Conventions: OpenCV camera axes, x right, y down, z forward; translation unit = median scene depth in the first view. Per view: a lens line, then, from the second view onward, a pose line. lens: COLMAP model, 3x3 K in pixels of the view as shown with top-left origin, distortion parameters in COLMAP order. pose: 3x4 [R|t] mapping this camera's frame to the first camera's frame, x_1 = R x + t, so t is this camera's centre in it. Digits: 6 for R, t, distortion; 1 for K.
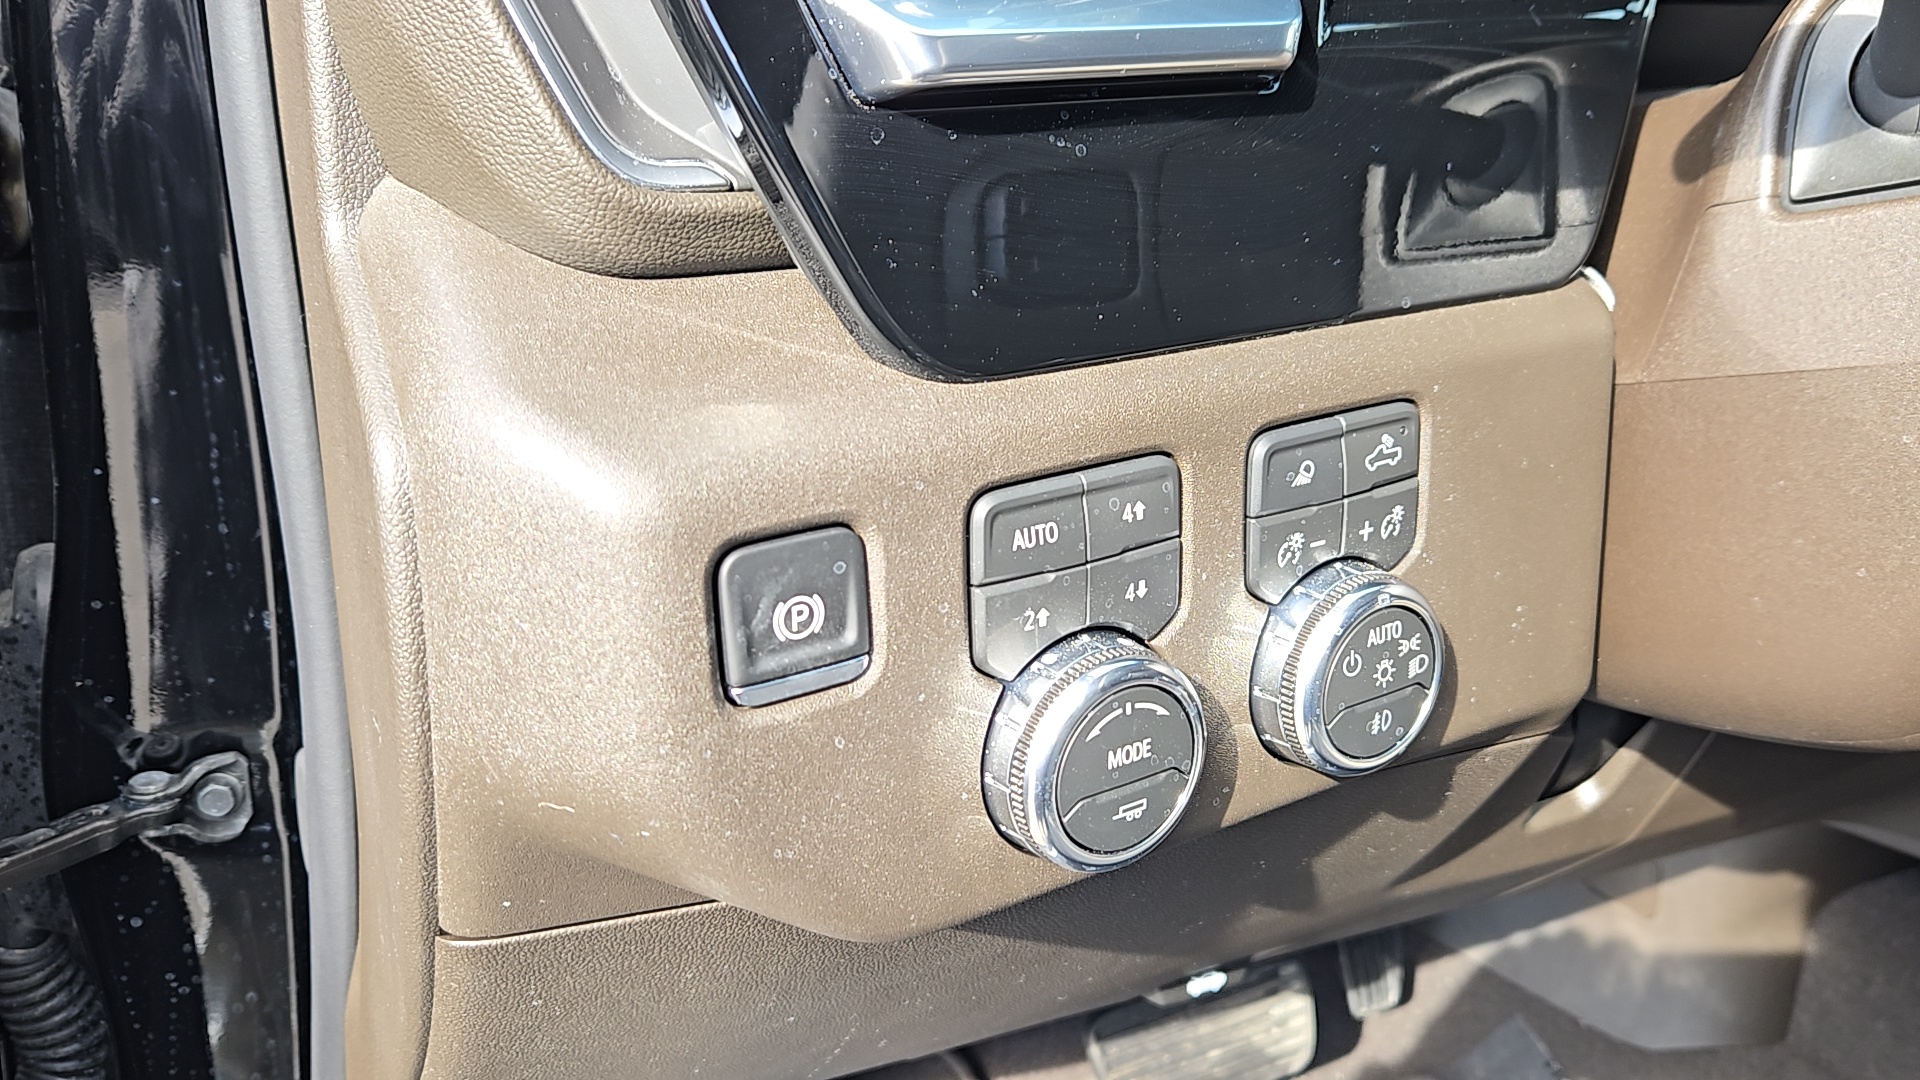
lens RADIAL K [[1581.7, 0, 947.6], [0, 1581.7, 535.7], [0, 0, 1]] dist [0.005868, 0.006047]
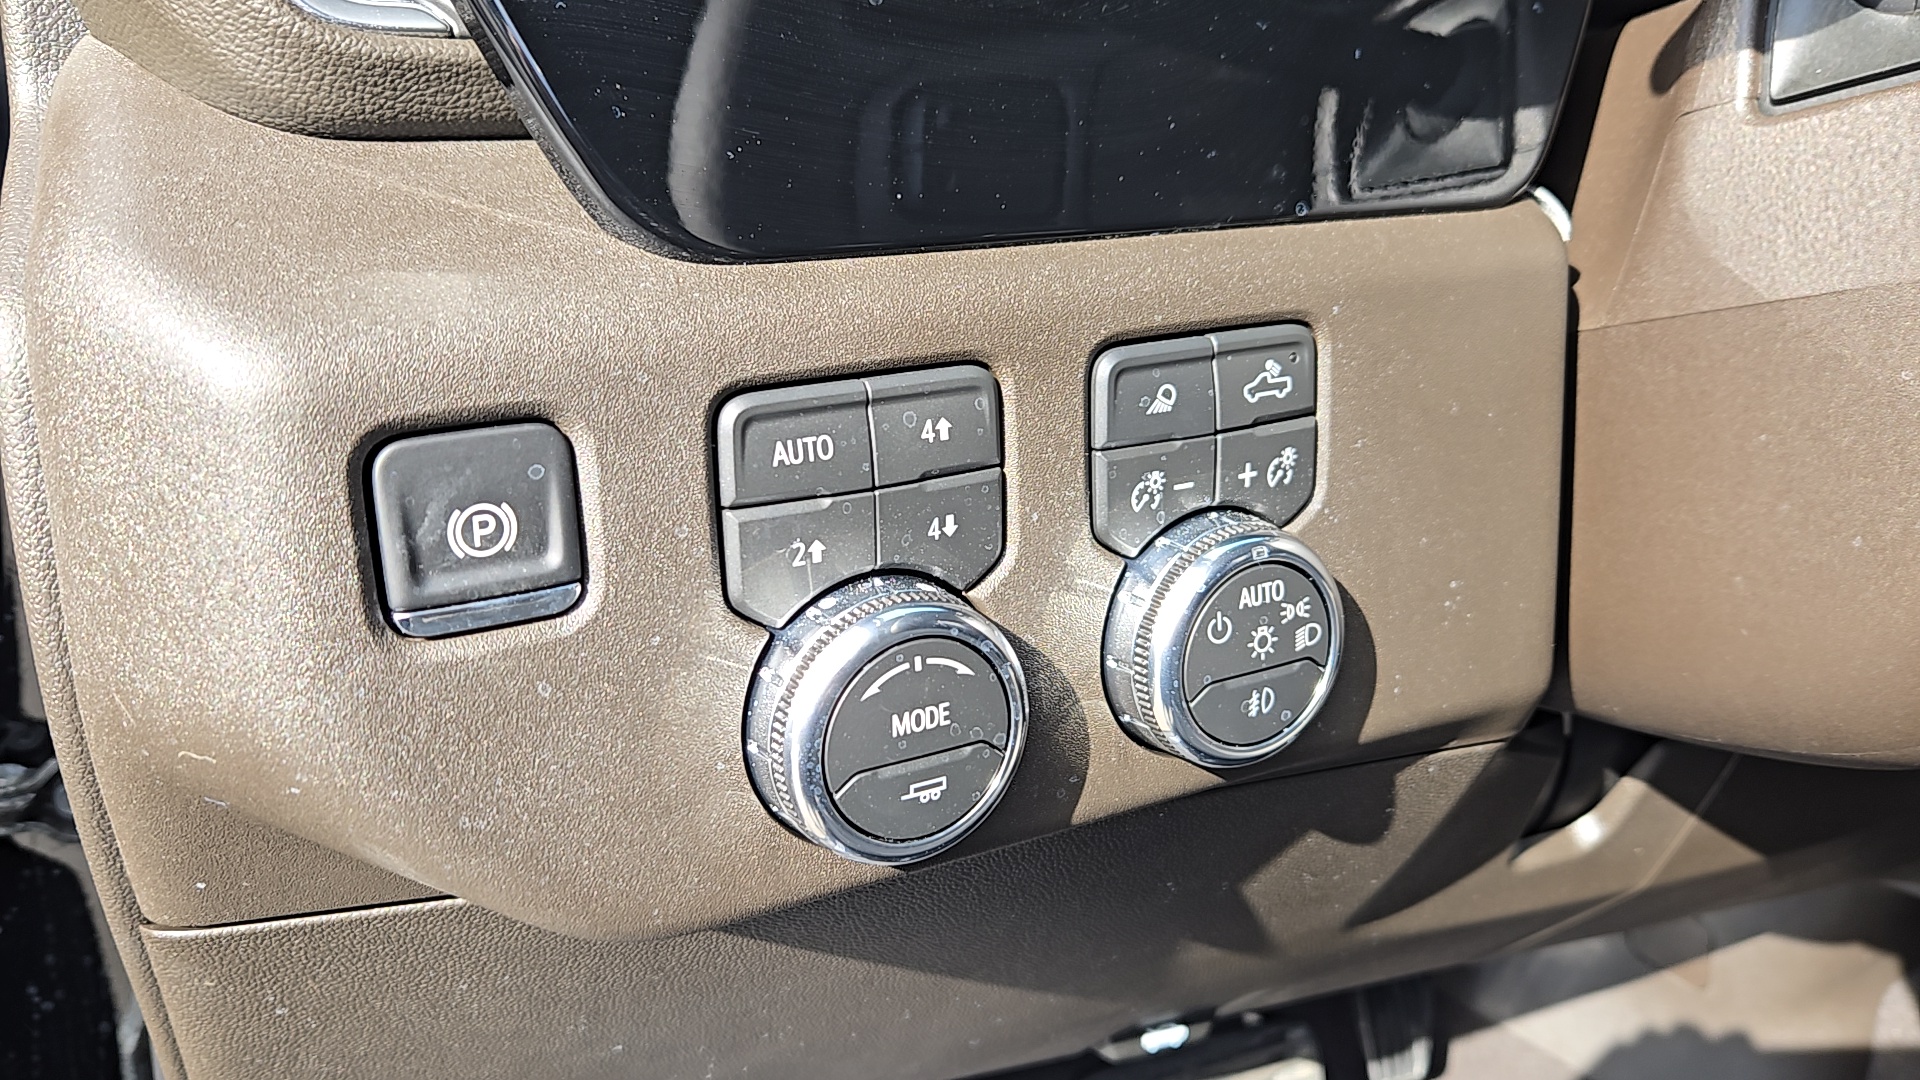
lens RADIAL K [[1581.7, 0, 975.8], [0, 1581.7, 534.9], [0, 0, 1]] dist [0.005868, 0.006047]
pose [[0.998583, 0.017574, -0.050240, 0.167226], [-0.019749, 0.998874, -0.043142, 0.069577], [0.049425, 0.044073, 0.997805, 0.156725]]
